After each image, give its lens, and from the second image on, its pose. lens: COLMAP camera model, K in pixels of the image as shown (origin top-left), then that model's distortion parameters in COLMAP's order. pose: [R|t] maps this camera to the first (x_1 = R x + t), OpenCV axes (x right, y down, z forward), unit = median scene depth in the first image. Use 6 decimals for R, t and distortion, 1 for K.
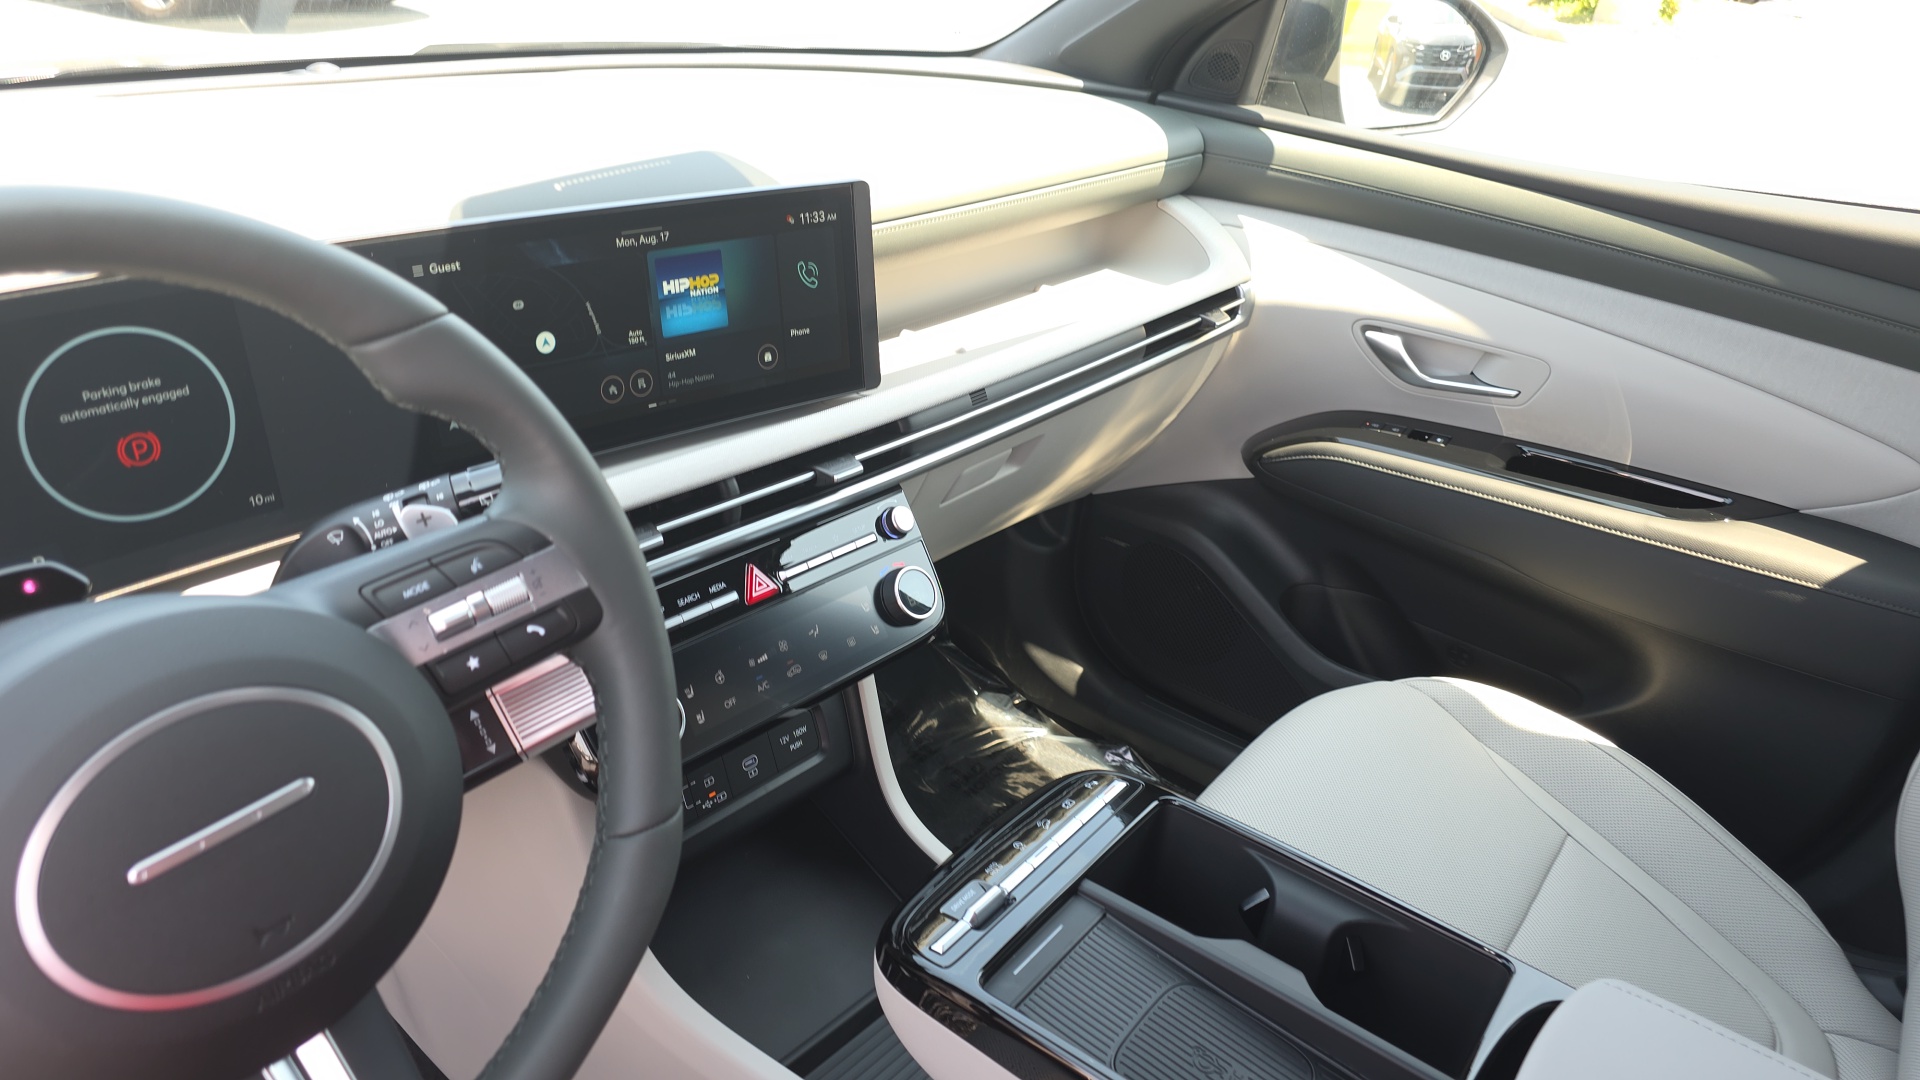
lens RADIAL K [[1324.5, 0, 962.7], [0, 1324.5, 511.2], [0, 0, 1]] dist [0.063231, -0.091512]
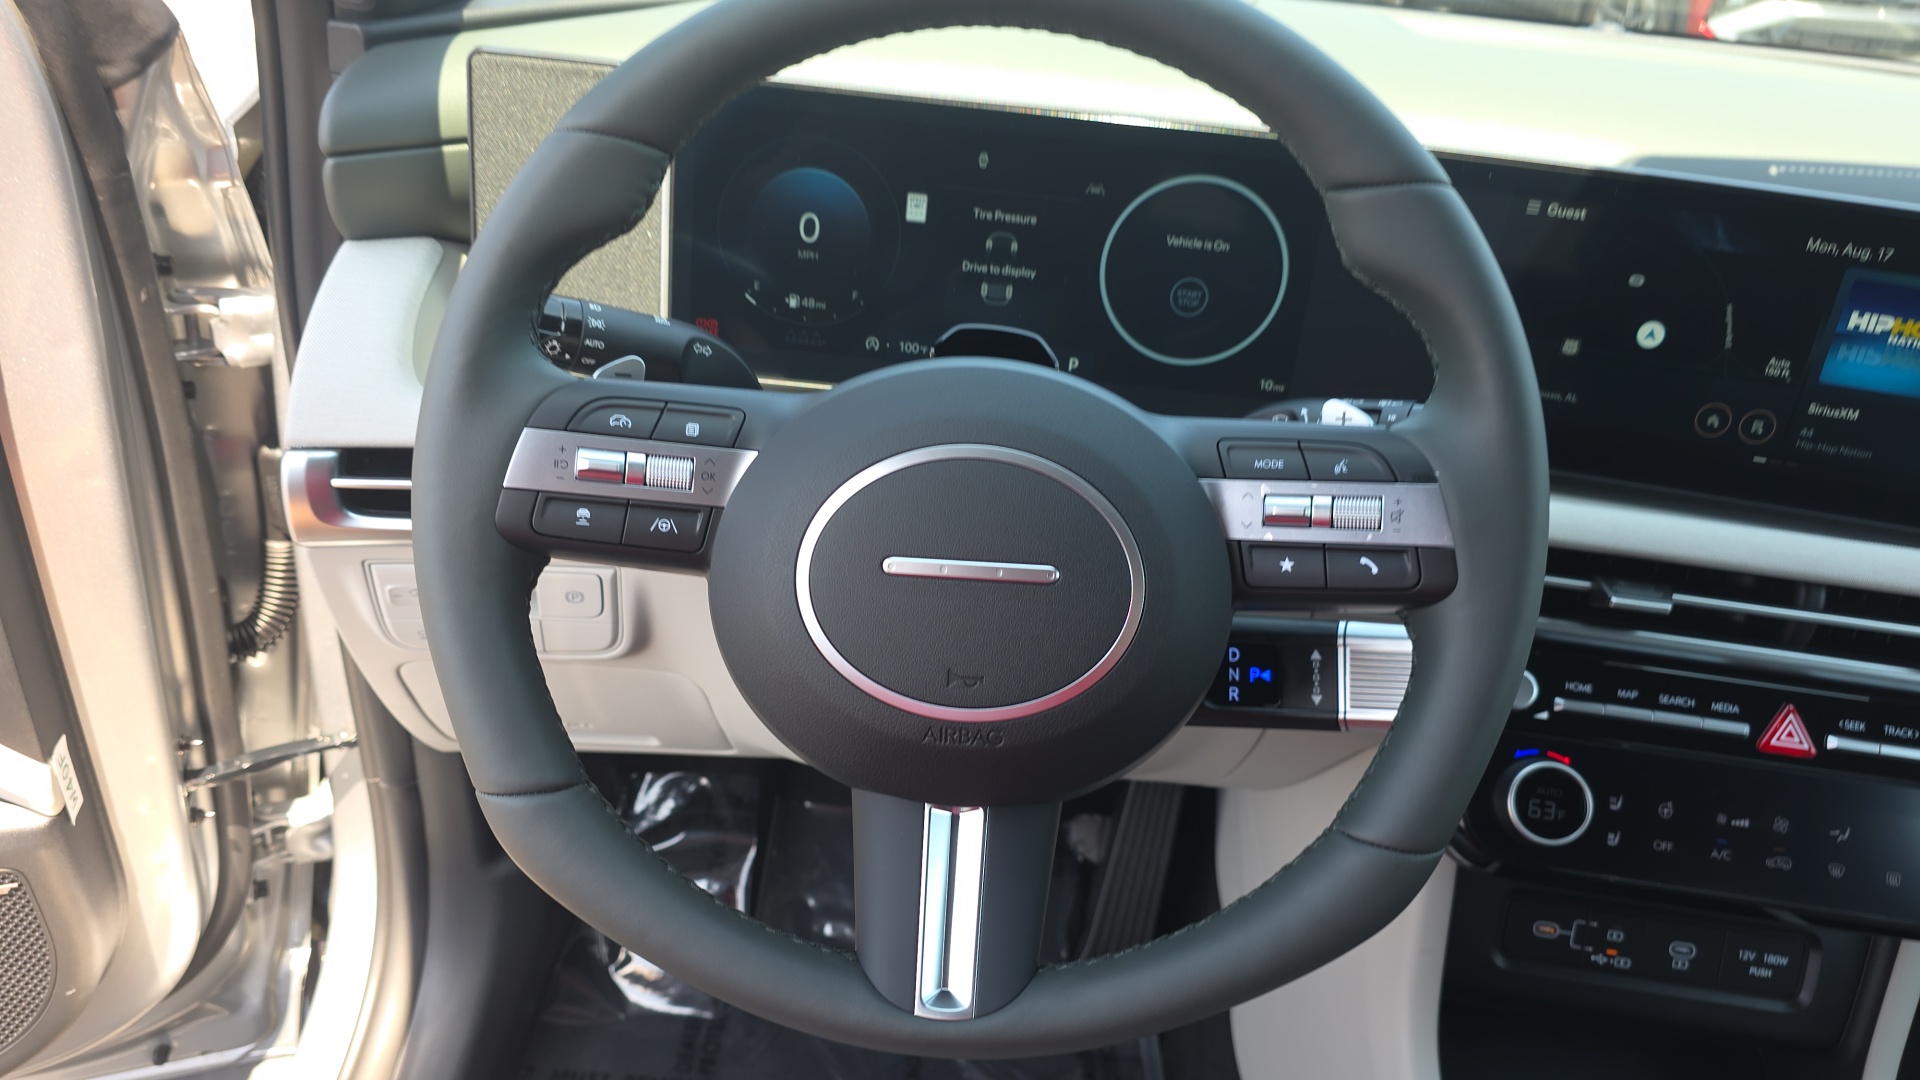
lens RADIAL K [[1316.6, 0, 932.4], [0, 1316.6, 556.8], [0, 0, 1]] dist [0.066302, -0.076688]
pose [[0.557493, 0.382056, -0.737044, 0.077001], [-0.400523, 0.901433, 0.164317, 0.030458], [0.727174, 0.203597, 0.655565, 0.130396]]
